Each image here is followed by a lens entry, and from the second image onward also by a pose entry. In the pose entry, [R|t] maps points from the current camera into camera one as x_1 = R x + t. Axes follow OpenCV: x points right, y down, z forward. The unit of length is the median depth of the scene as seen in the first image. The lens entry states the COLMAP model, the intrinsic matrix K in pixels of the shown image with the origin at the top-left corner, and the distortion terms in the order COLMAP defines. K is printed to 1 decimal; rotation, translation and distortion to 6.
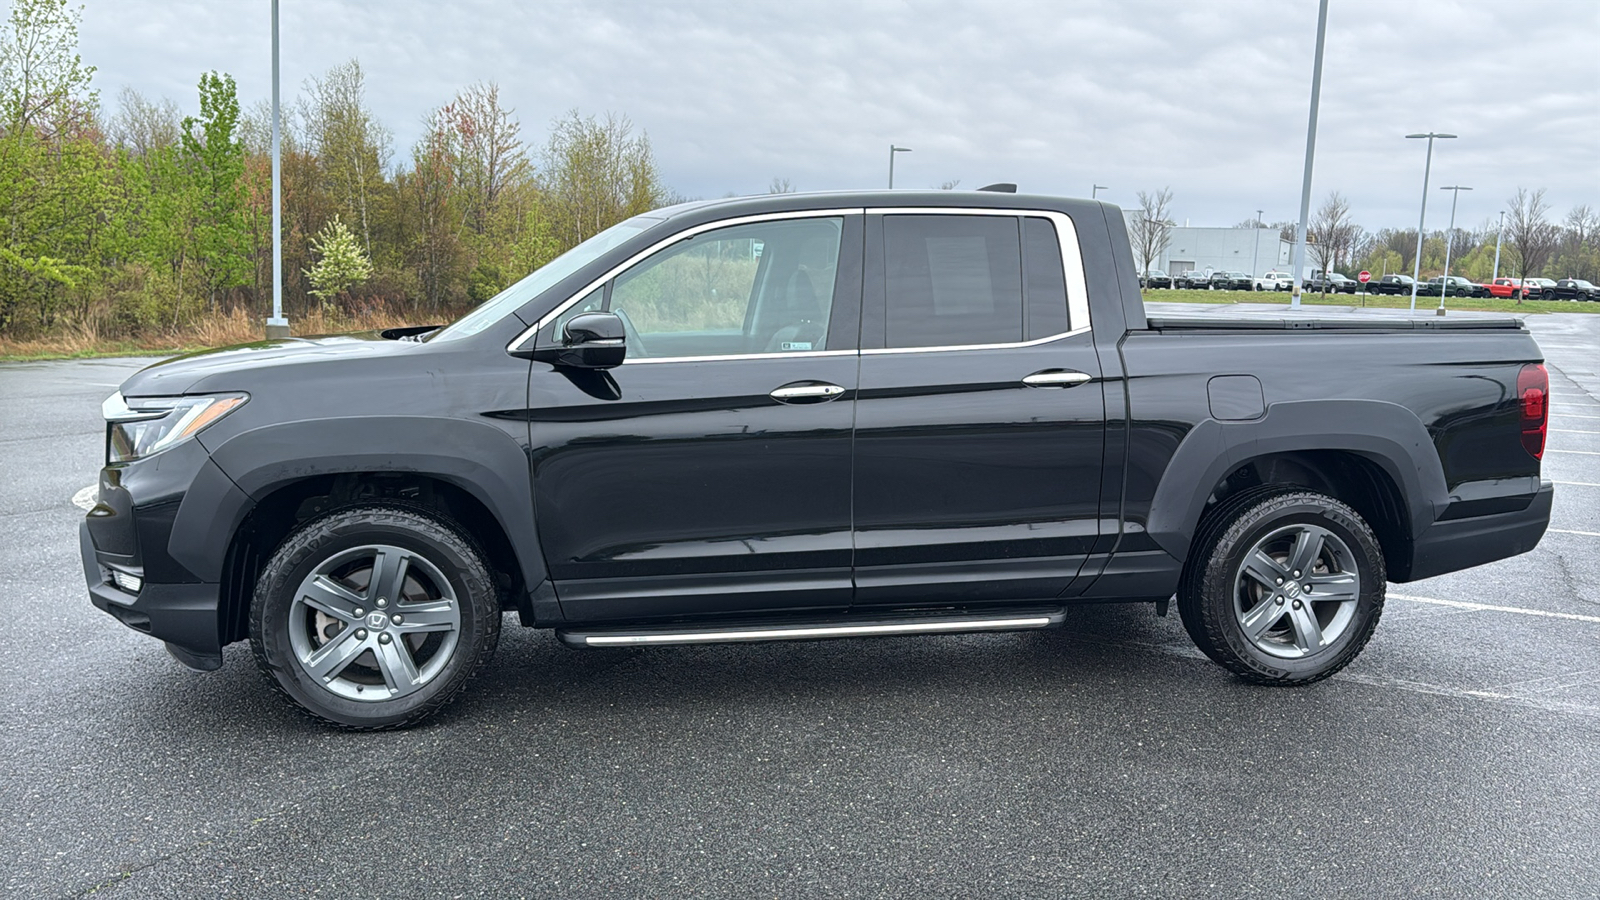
lens RADIAL K [[1339.5, 0, 821.3], [0, 1339.5, 477.4], [0, 0, 1]] dist [0.143789, -0.237790]
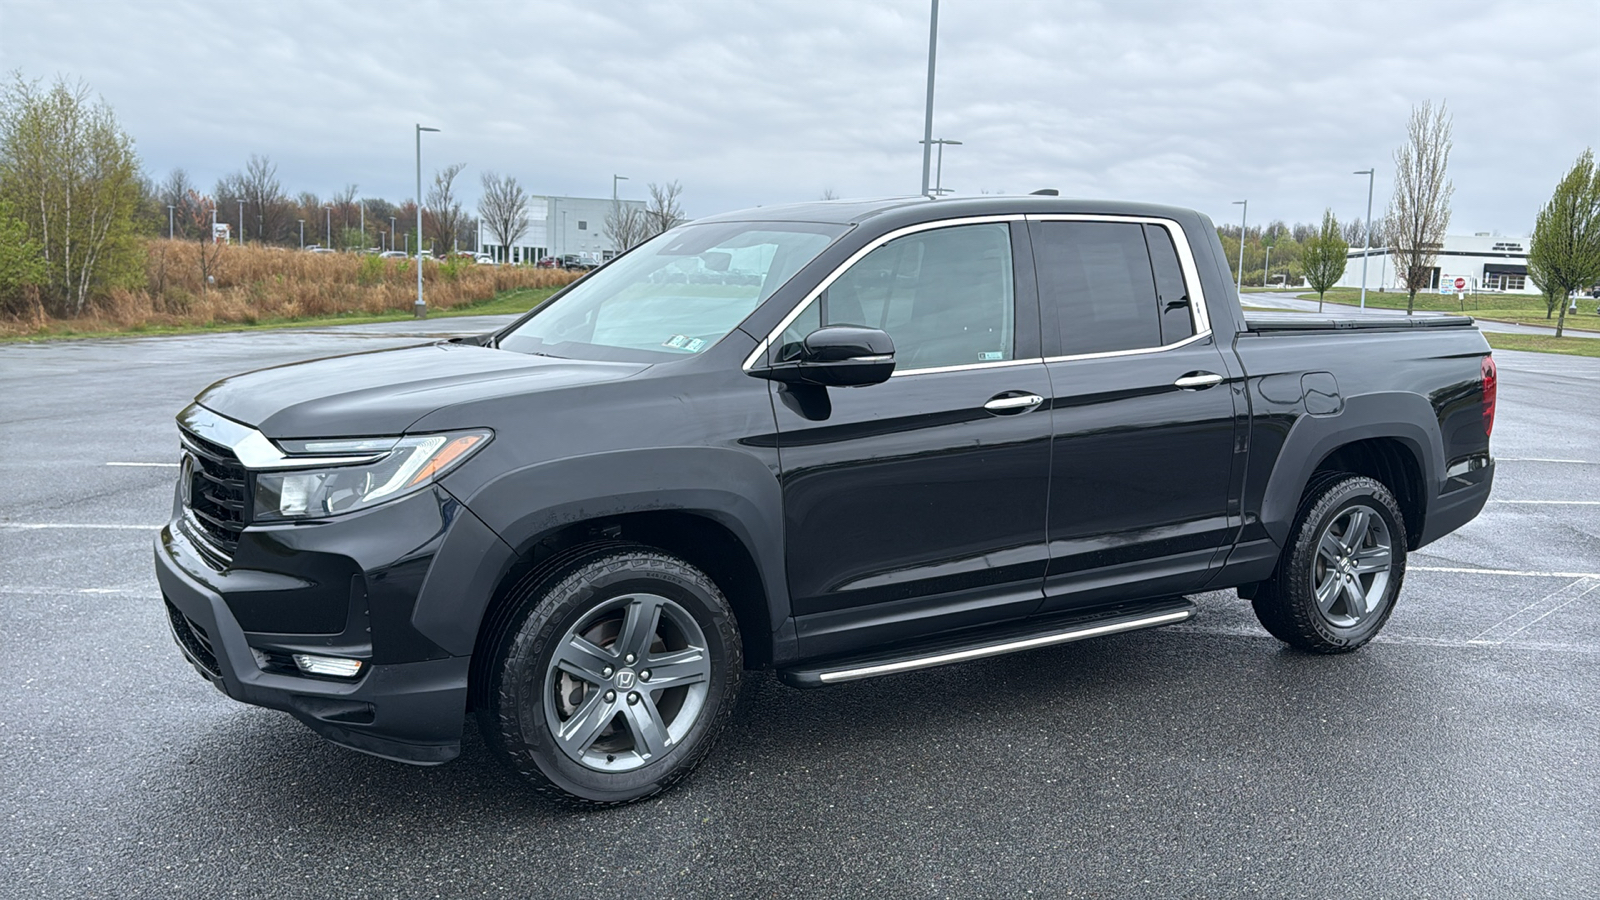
lens RADIAL K [[1362.8, 0, 826.1], [0, 1362.8, 496.9], [0, 0, 1]] dist [0.151462, -0.257678]
pose [[0.931061, -0.059949, 0.359904, -0.478564], [0.053361, 0.998176, 0.028224, -0.029065], [-0.360940, -0.007074, 0.932562, 0.110532]]
